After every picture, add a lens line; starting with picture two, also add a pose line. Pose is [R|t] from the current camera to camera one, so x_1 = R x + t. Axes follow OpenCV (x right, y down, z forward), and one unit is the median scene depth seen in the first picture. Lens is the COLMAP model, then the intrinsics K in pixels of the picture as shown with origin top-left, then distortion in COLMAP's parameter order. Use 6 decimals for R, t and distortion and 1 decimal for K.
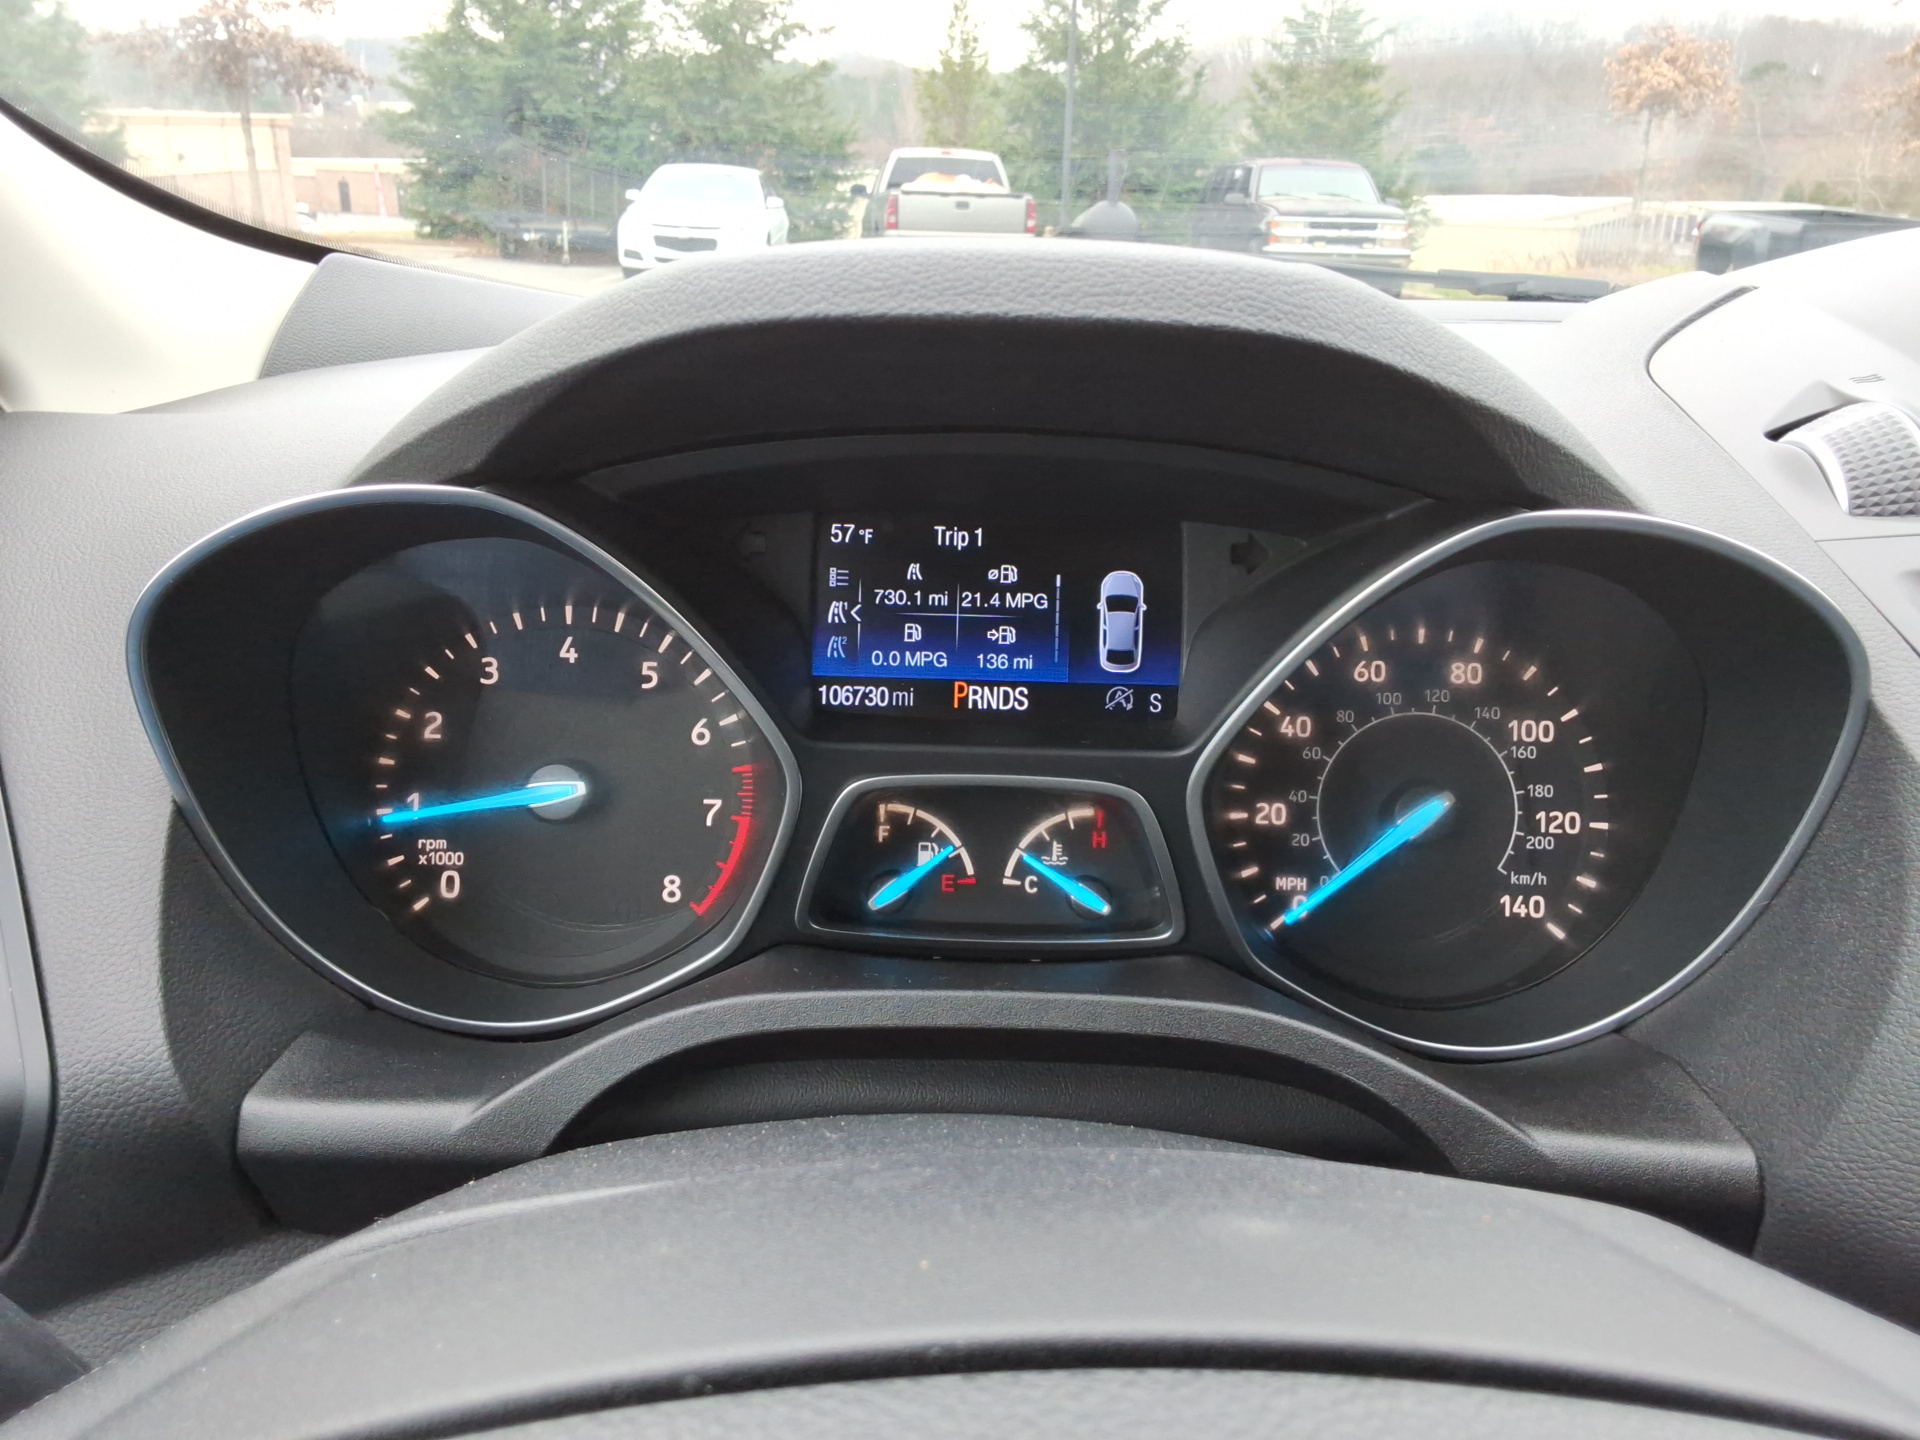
lens RADIAL K [[1581.1, 0, 998.9], [0, 1581.1, 680.1], [0, 0, 1]] dist [0.074507, -0.102357]
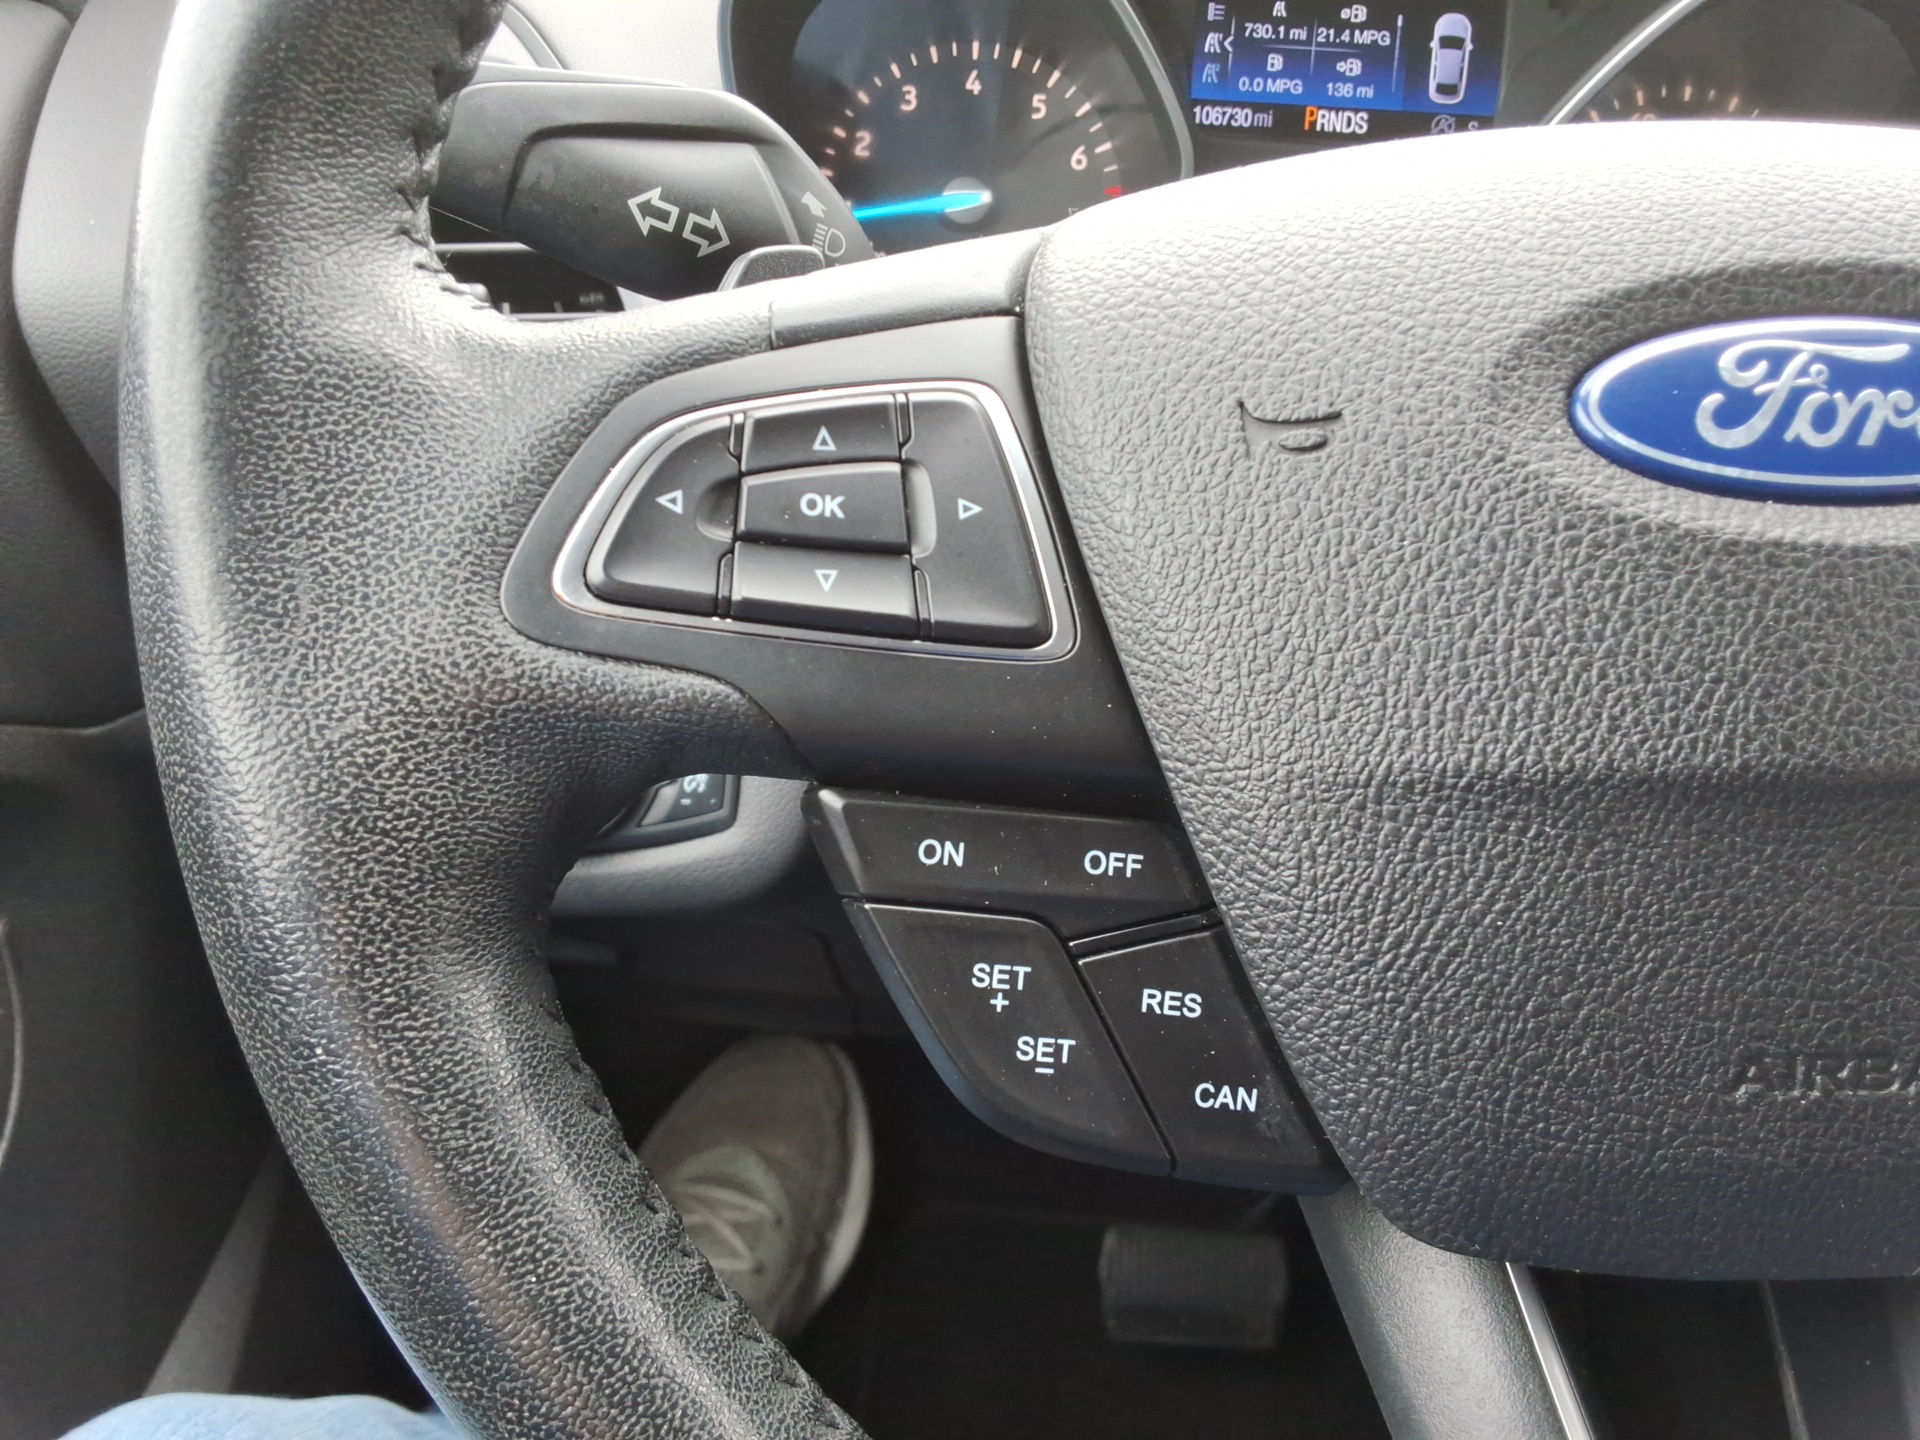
lens RADIAL K [[1567.1, 0, 981.8], [0, 1567.1, 685.4], [0, 0, 1]] dist [0.133702, -0.239969]
pose [[0.998985, 0.041342, -0.017896, -0.226216], [-0.038047, 0.986991, 0.156210, 0.246101], [0.024122, -0.155370, 0.987562, -0.263958]]
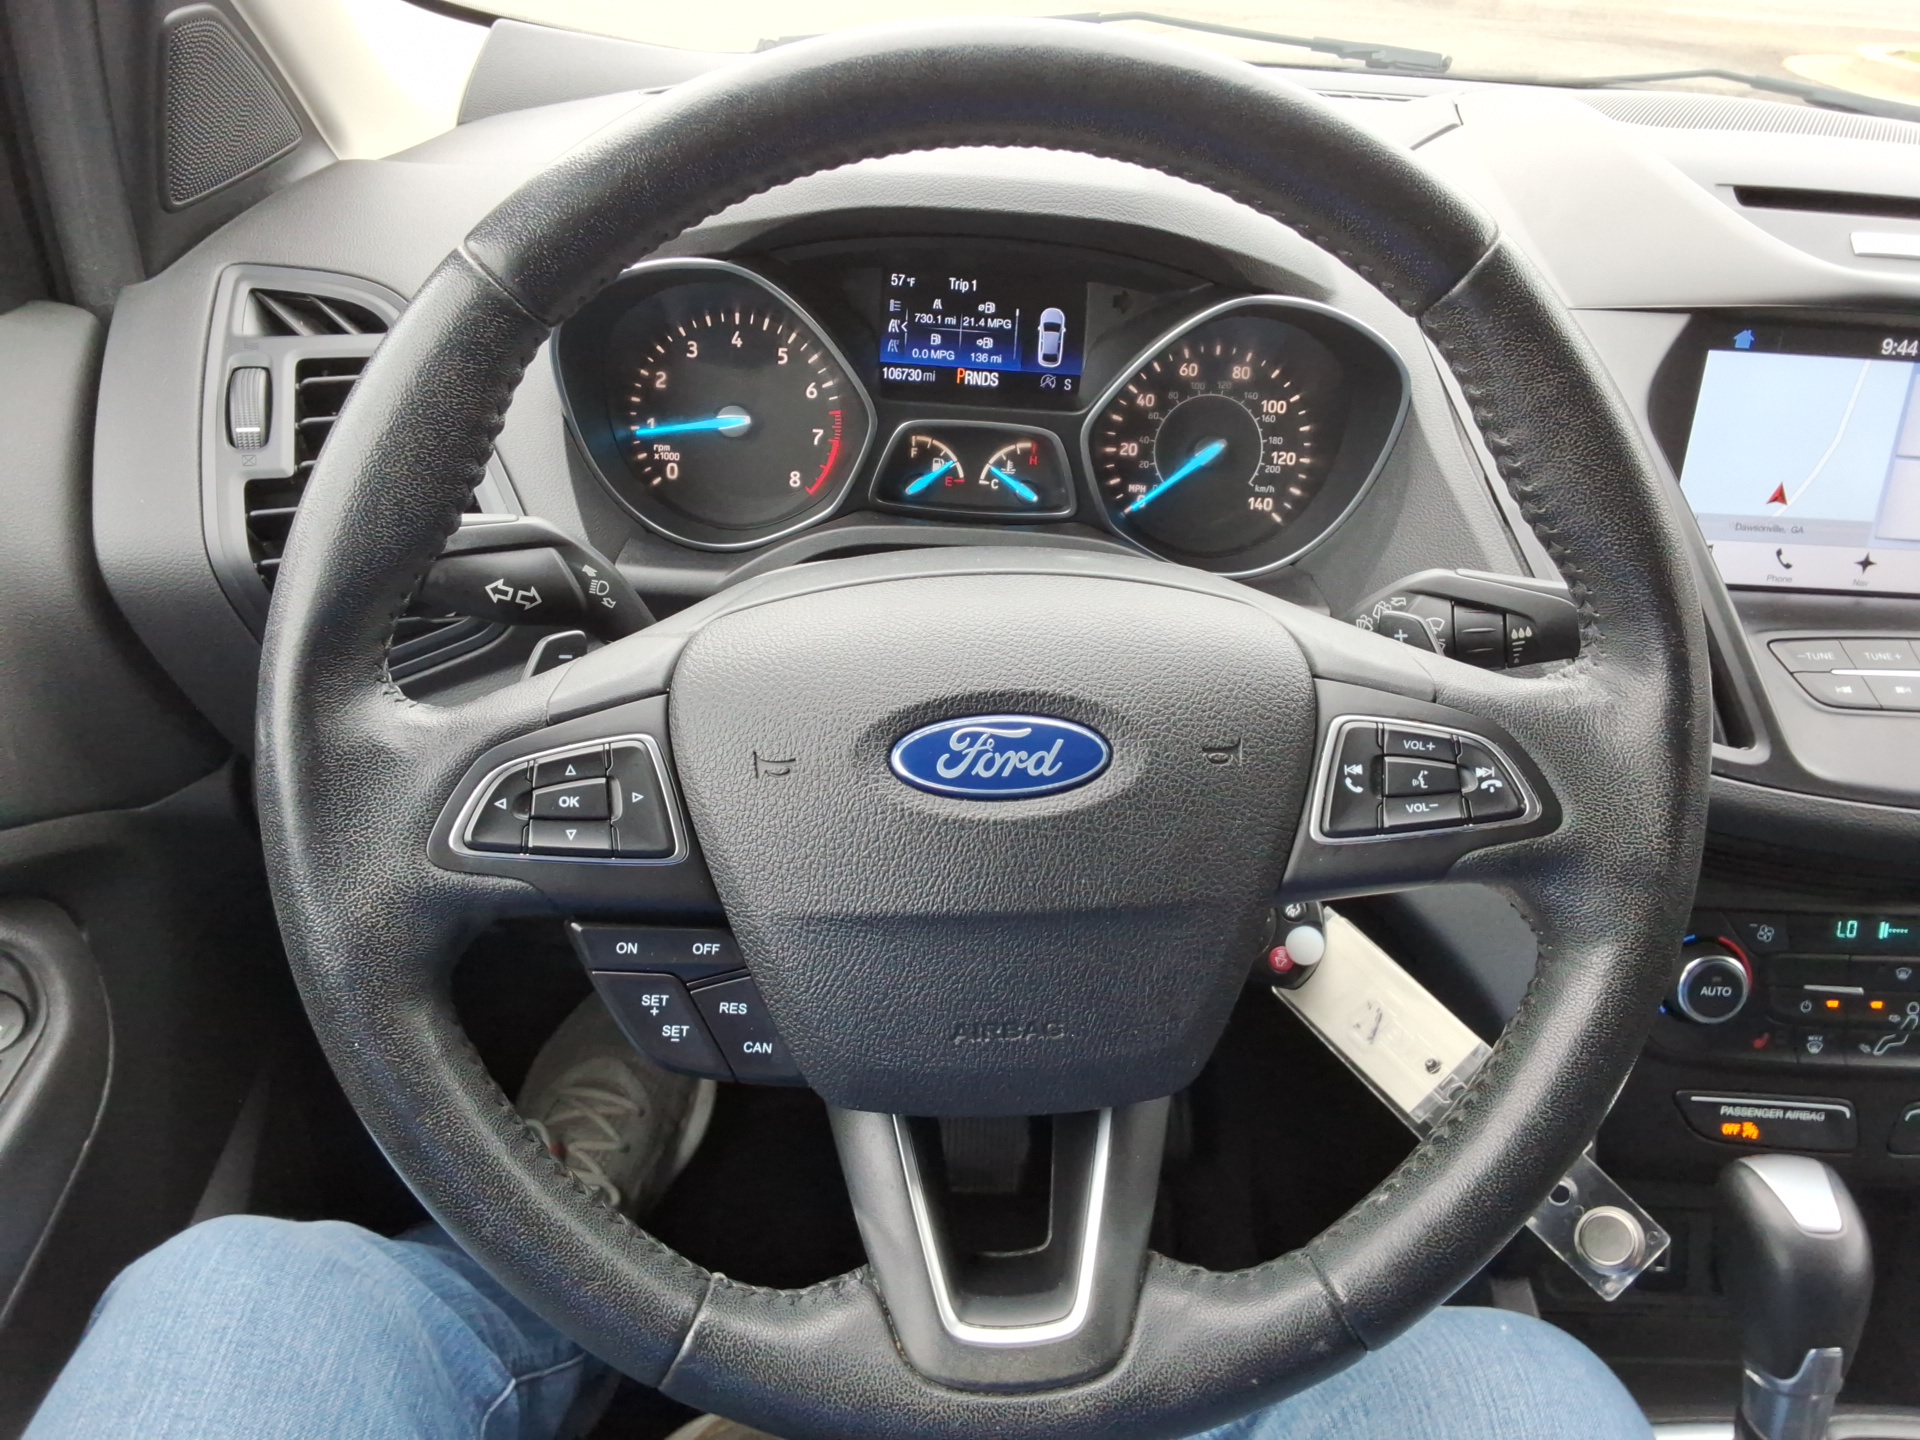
lens RADIAL K [[1559.3, 0, 983.7], [0, 1559.3, 689.5], [0, 0, 1]] dist [0.152173, -0.248376]
pose [[0.998661, 0.029836, 0.042268, -0.060881], [-0.038381, 0.975070, 0.218554, -0.032820], [-0.034693, -0.219883, 0.974909, -0.799232]]
